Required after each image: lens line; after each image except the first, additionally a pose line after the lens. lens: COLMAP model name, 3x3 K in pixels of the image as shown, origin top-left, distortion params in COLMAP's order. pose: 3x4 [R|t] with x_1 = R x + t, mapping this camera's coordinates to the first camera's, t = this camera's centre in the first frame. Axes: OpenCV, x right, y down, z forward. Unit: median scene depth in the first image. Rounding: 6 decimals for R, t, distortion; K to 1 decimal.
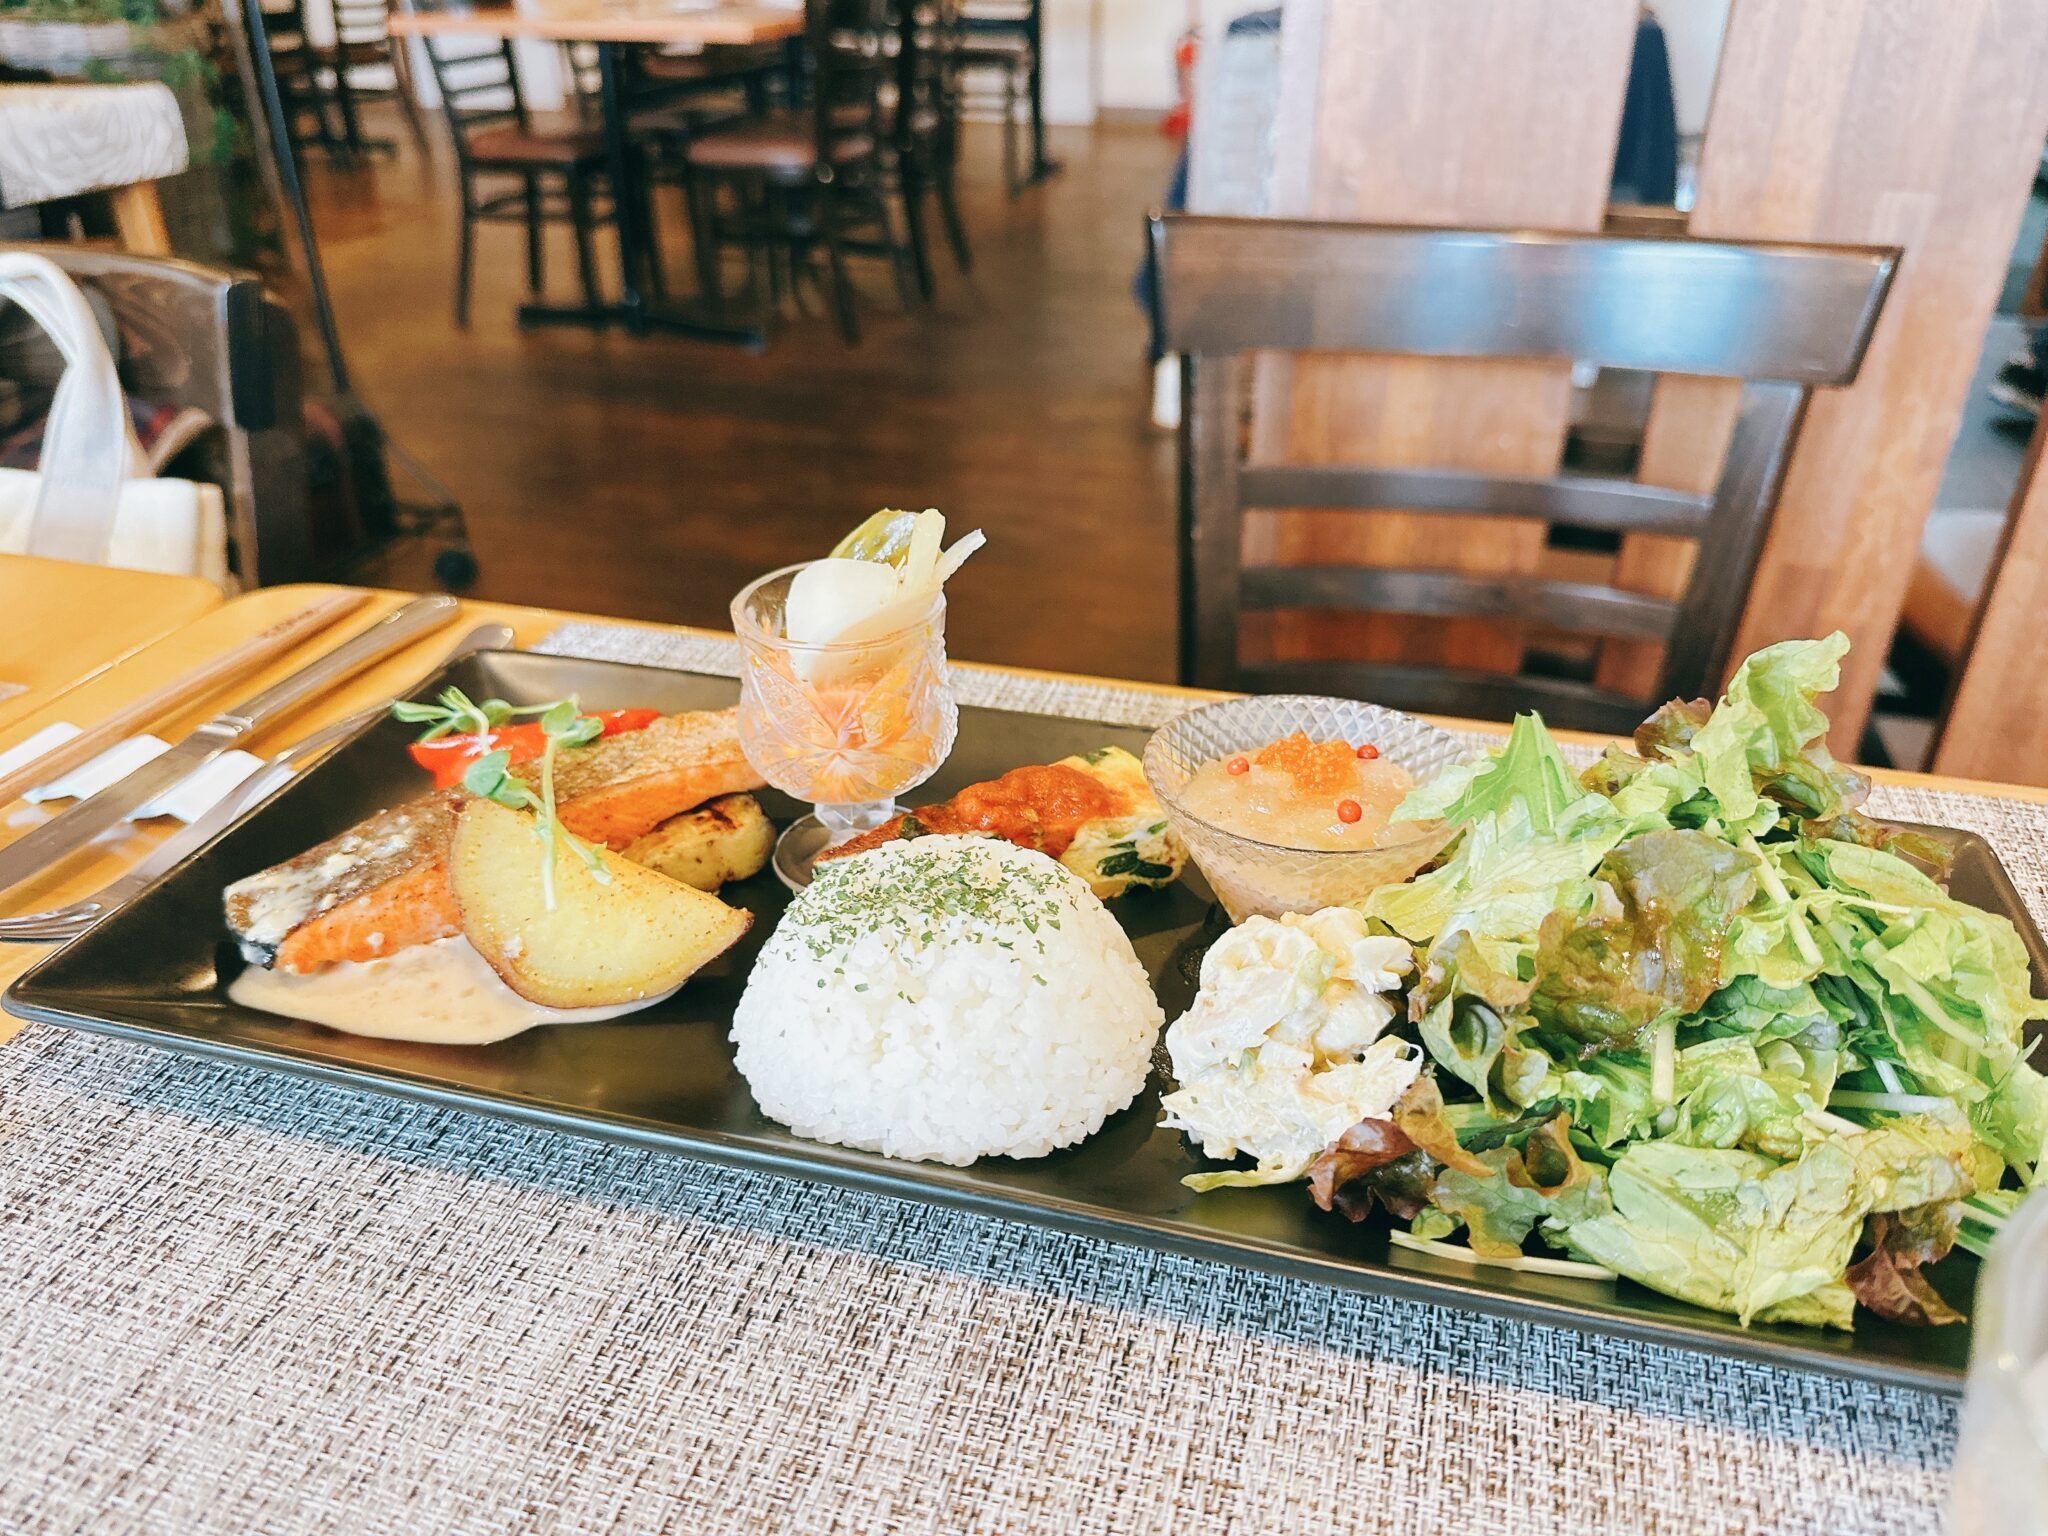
lens RADIAL K [[1520.1, 0, 1030.7], [0, 1520.1, 757.0], [0, 0, 1]] dist [0.001664, -0.050599]
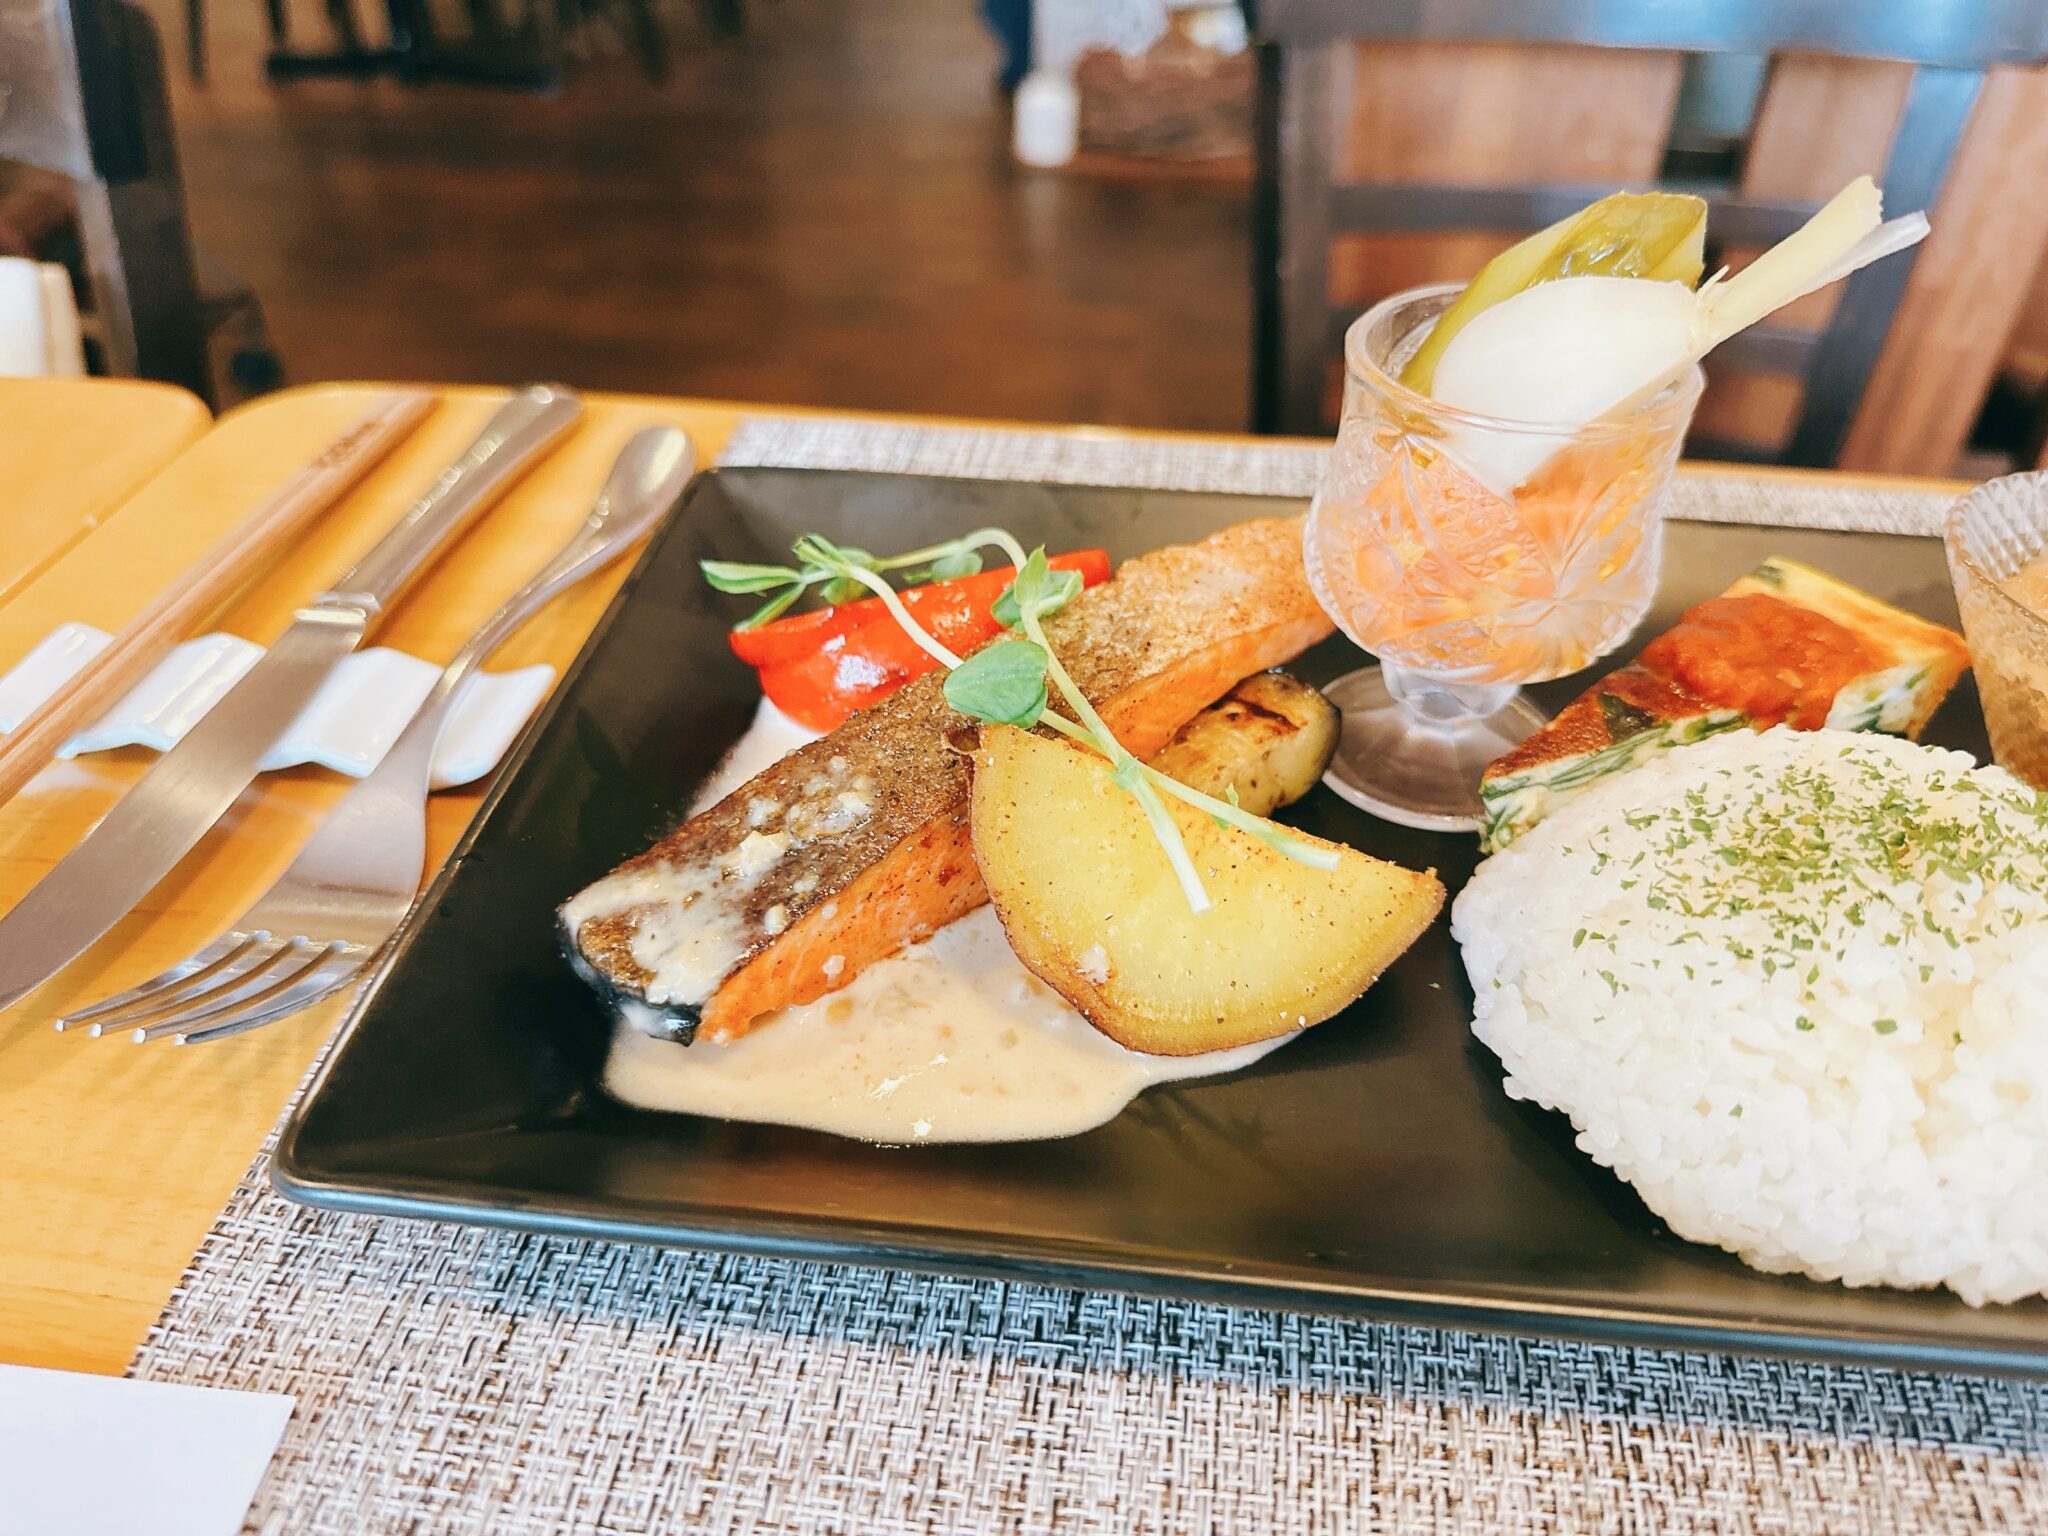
lens RADIAL K [[1520.1, 0, 1014.2], [0, 1520.1, 763.7], [0, 0, 1]] dist [0.001664, -0.050599]
pose [[0.990271, -0.082075, 0.112370, -0.488132], [0.063835, 0.985494, 0.157248, -0.060137], [-0.123646, -0.148545, 0.981145, 0.470234]]
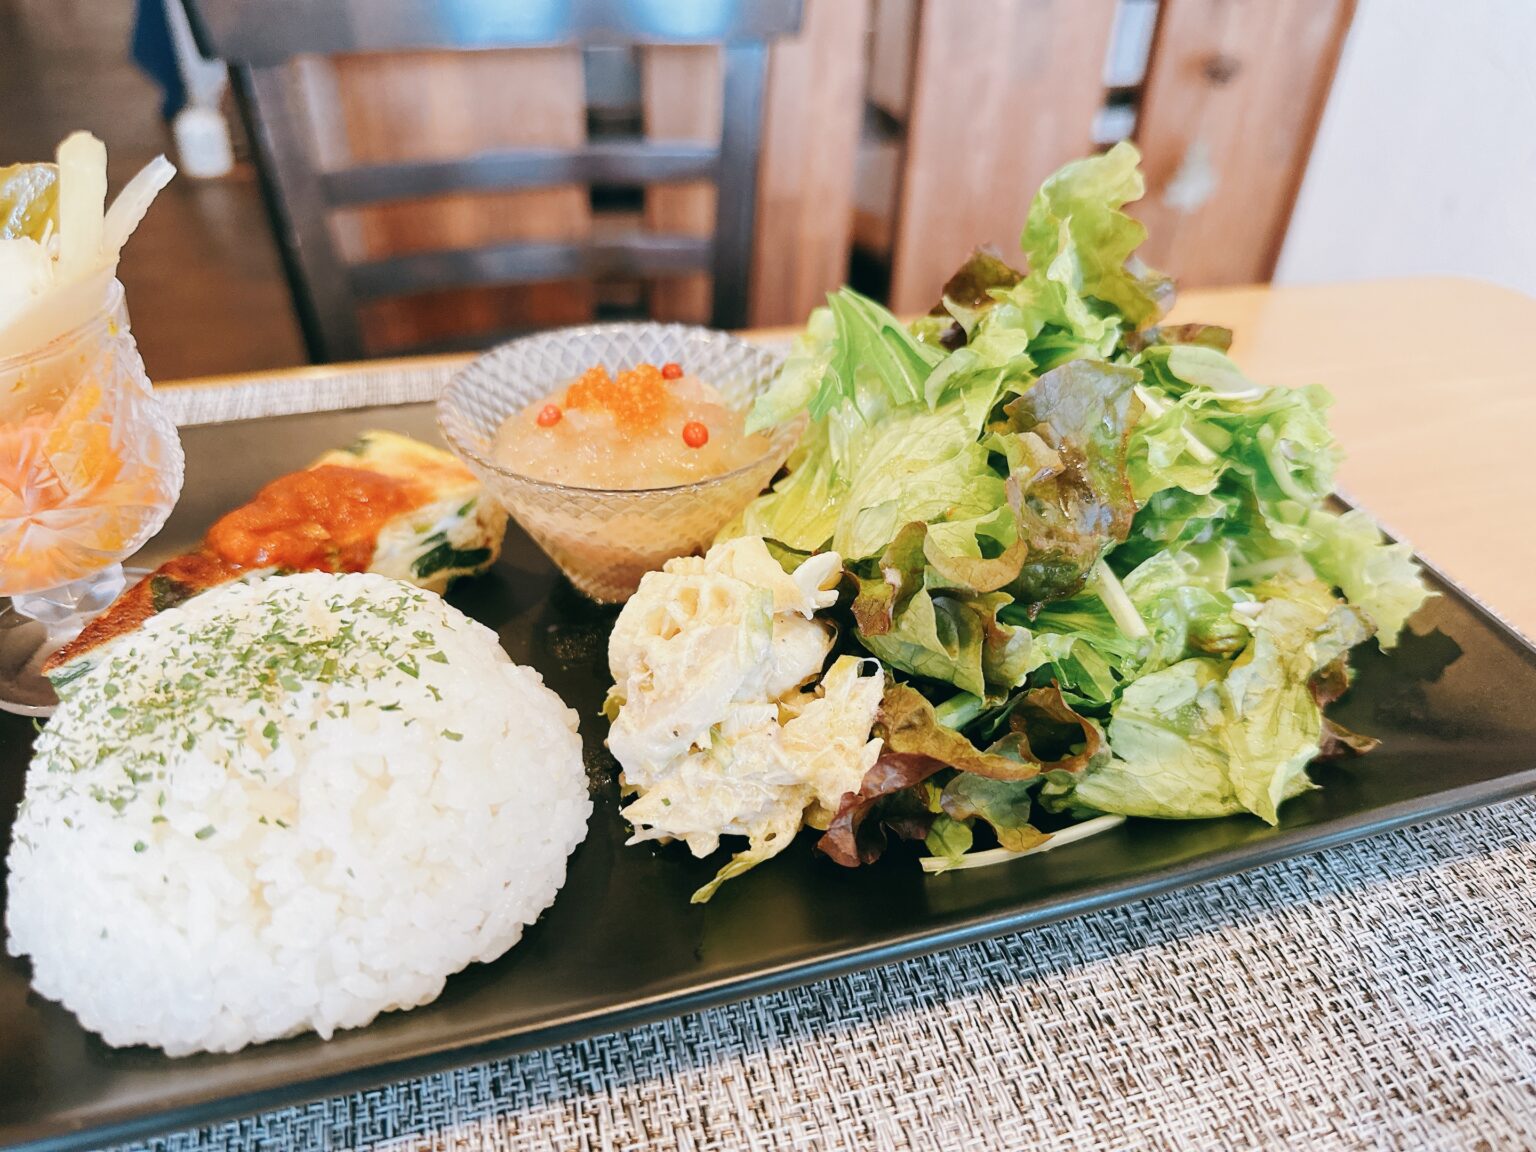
lens RADIAL K [[1140.1, 0, 767.2], [0, 1140.1, 586.8], [0, 0, 1]] dist [0.001664, -0.050599]
pose [[0.849535, -0.288967, 0.441347, -0.086827], [0.222592, 0.954858, 0.196722, -0.000863], [-0.478270, -0.068882, 0.875507, 0.415733]]
